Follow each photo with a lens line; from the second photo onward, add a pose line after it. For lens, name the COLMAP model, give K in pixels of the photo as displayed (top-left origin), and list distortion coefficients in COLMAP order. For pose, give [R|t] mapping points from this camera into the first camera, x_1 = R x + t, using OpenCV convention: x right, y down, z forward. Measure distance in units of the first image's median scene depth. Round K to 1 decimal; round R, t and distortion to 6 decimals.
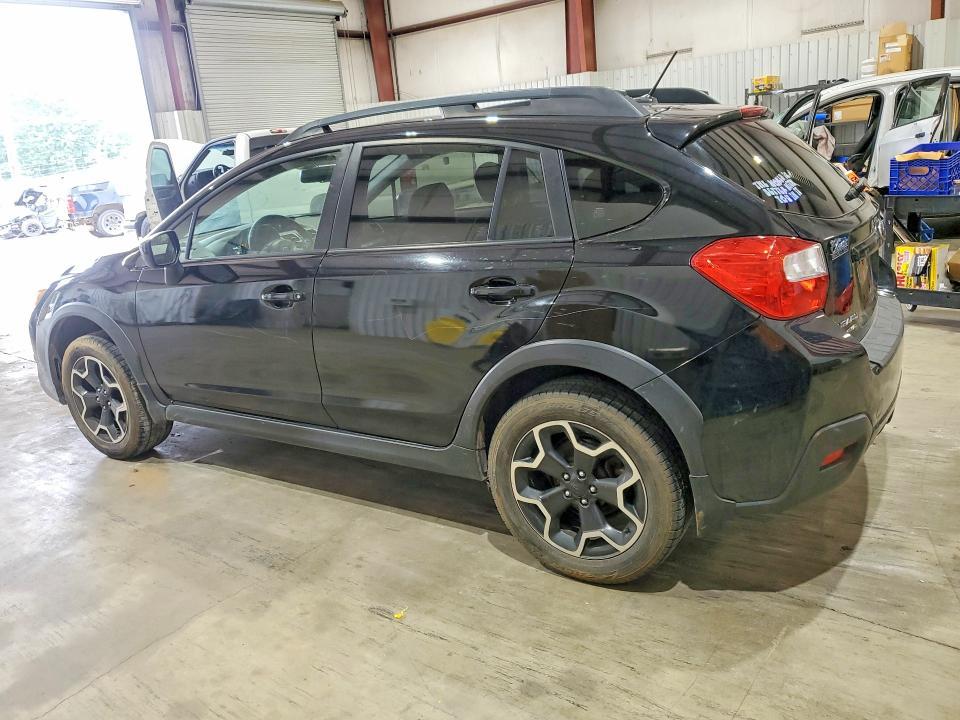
lens RADIAL K [[789.4, 0, 466.2], [0, 789.4, 358.6], [0, 0, 1]] dist [0.012185, 0.004761]
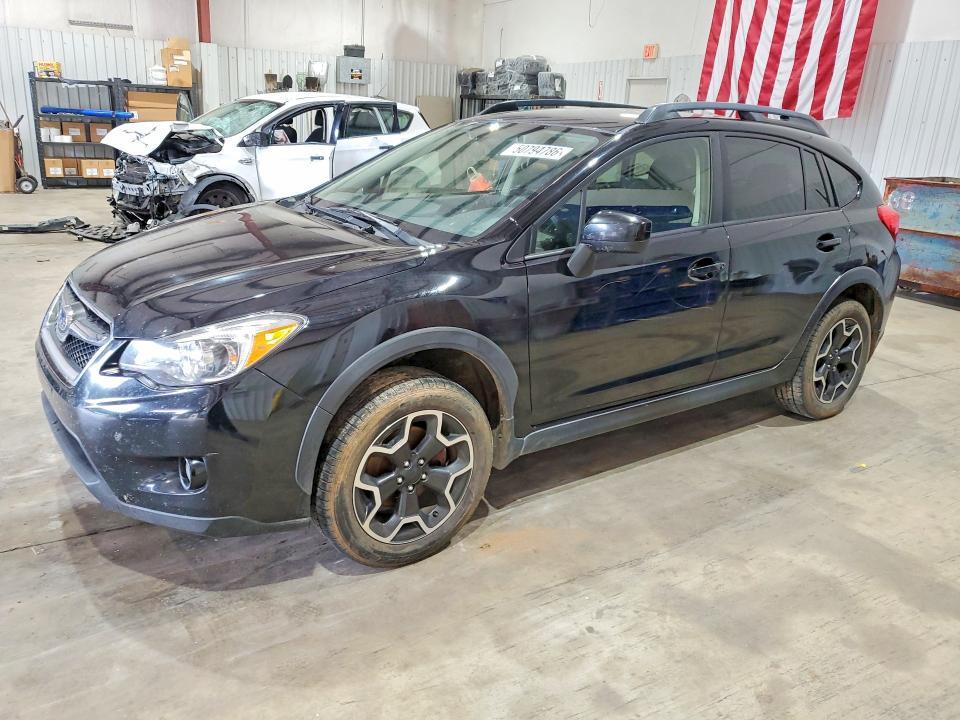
lens RADIAL K [[789.4, 0, 466.2], [0, 789.4, 358.6], [0, 0, 1]] dist [0.012185, 0.004761]
pose [[0.308058, -0.171945, 0.935700, -0.452584], [0.177292, 0.976679, 0.121106, -0.049248], [-0.934702, 0.128584, 0.331358, 0.319816]]
